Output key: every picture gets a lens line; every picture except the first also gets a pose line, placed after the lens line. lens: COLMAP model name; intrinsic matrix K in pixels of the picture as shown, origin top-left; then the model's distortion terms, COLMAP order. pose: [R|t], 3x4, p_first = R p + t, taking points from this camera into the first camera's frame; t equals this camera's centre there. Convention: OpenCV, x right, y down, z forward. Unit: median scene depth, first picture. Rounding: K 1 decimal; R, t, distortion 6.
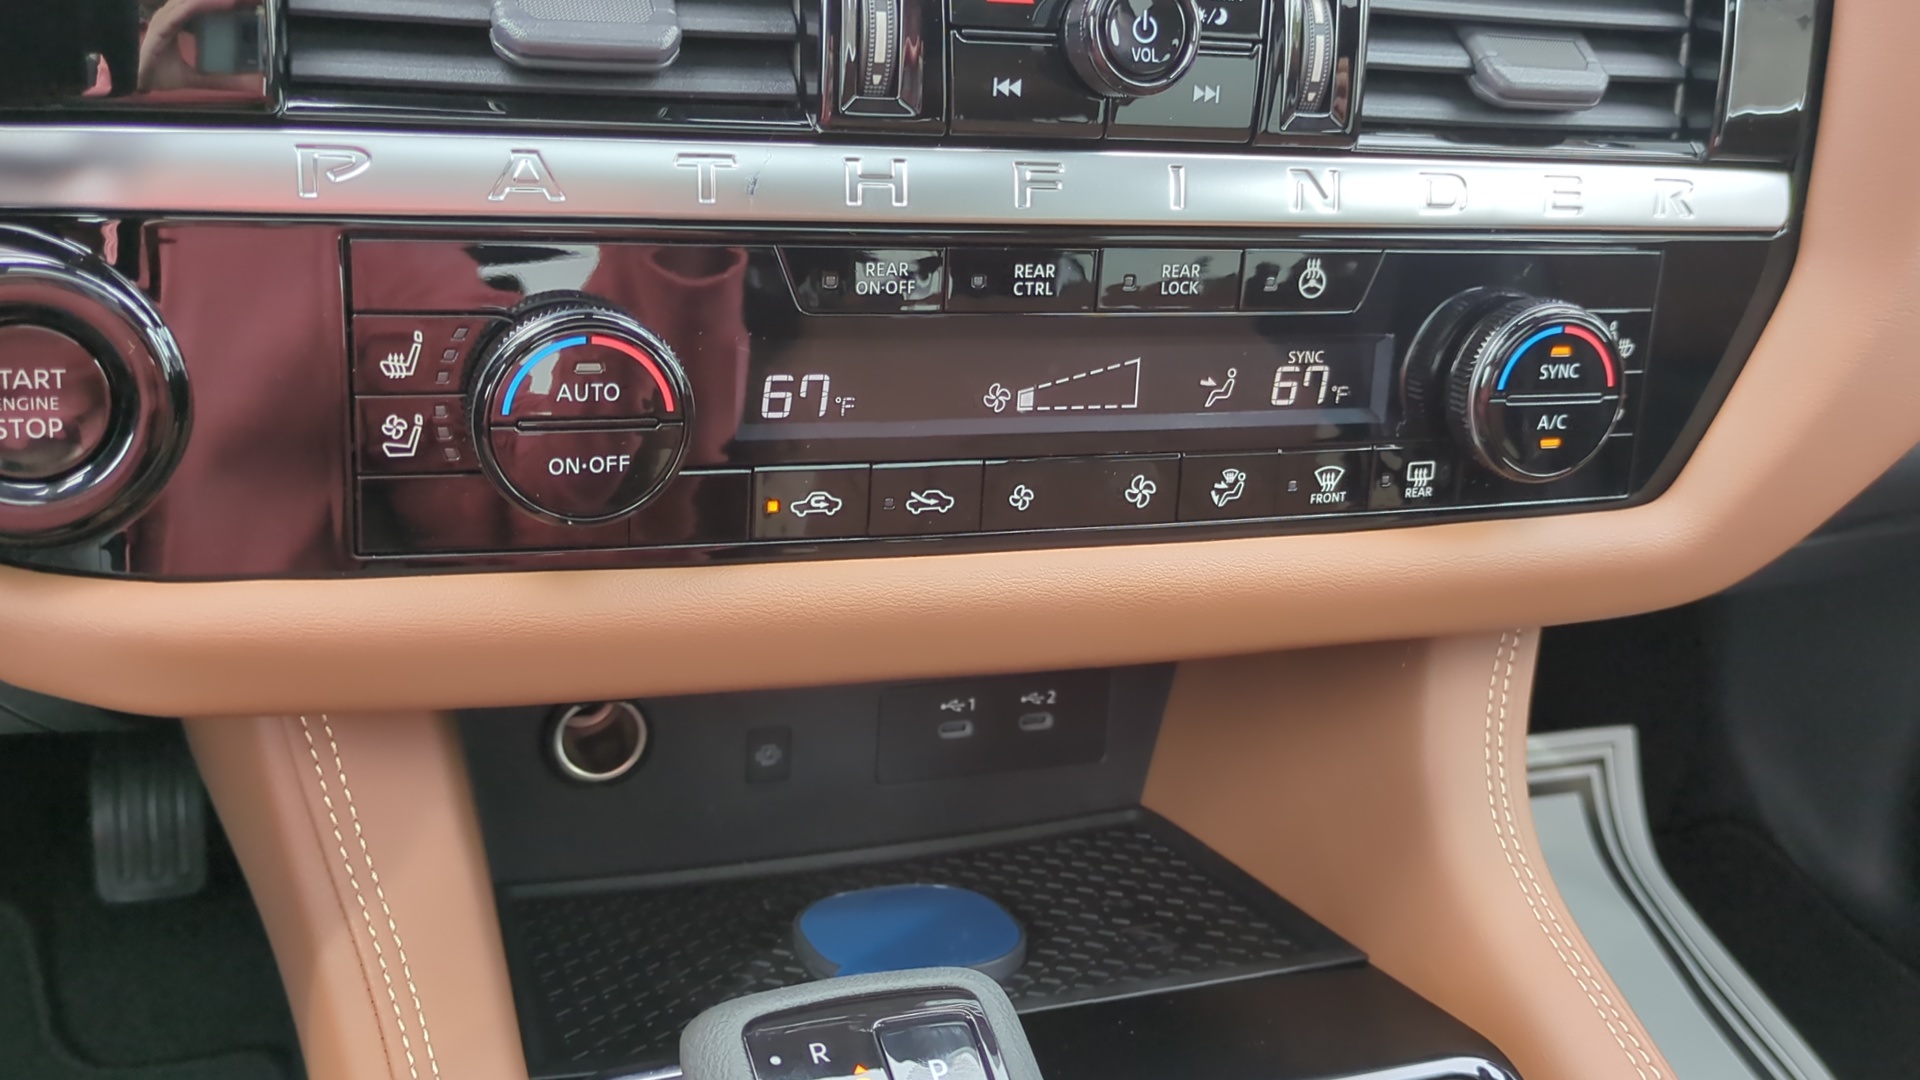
lens RADIAL K [[1863.6, 0, 960.0], [0, 1863.6, 540.0], [0, 0, 1]] dist [0.039698, -0.001781]
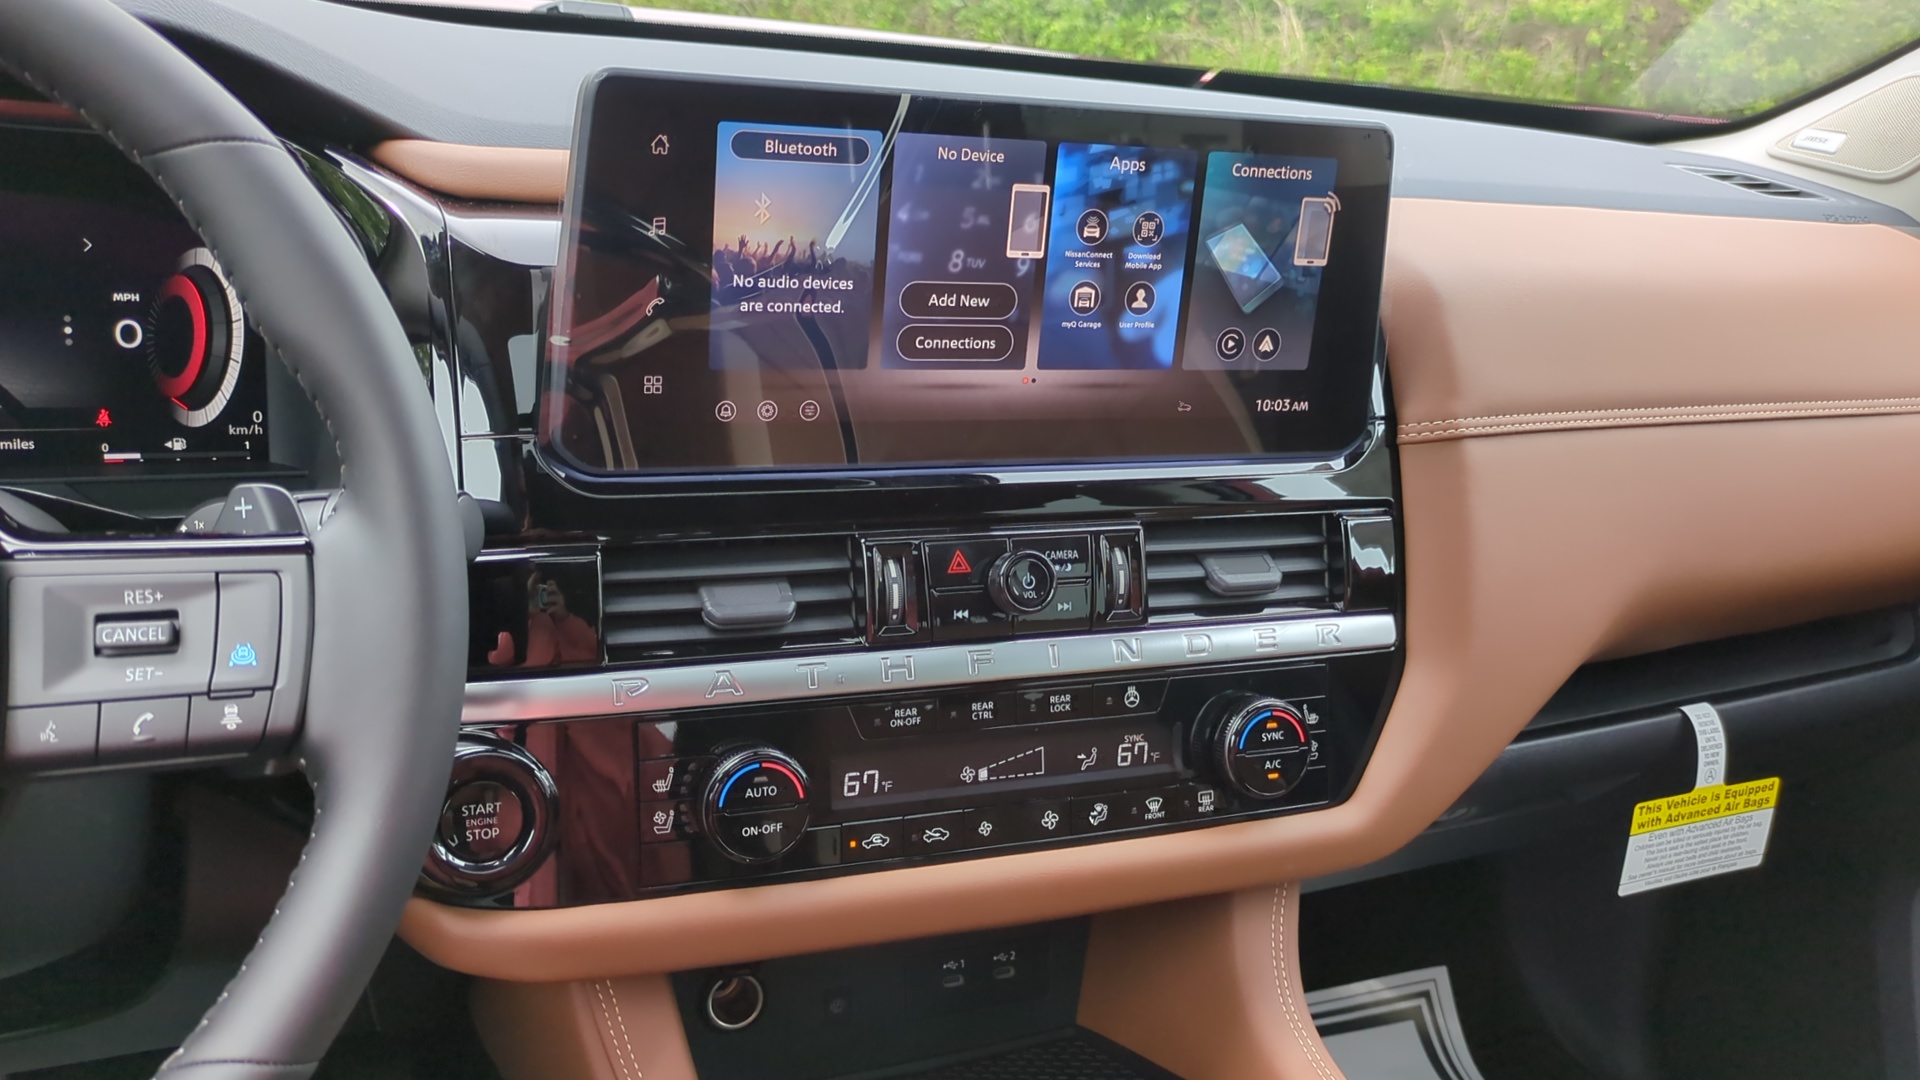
lens RADIAL K [[1661.2, 0, 960.0], [0, 1661.2, 540.0], [0, 0, 1]] dist [0.066968, -0.096663]
pose [[0.996779, -0.071729, 0.035868, -0.028792], [0.077306, 0.978396, -0.191740, 0.011004], [-0.021339, 0.193895, 0.980790, -0.632512]]
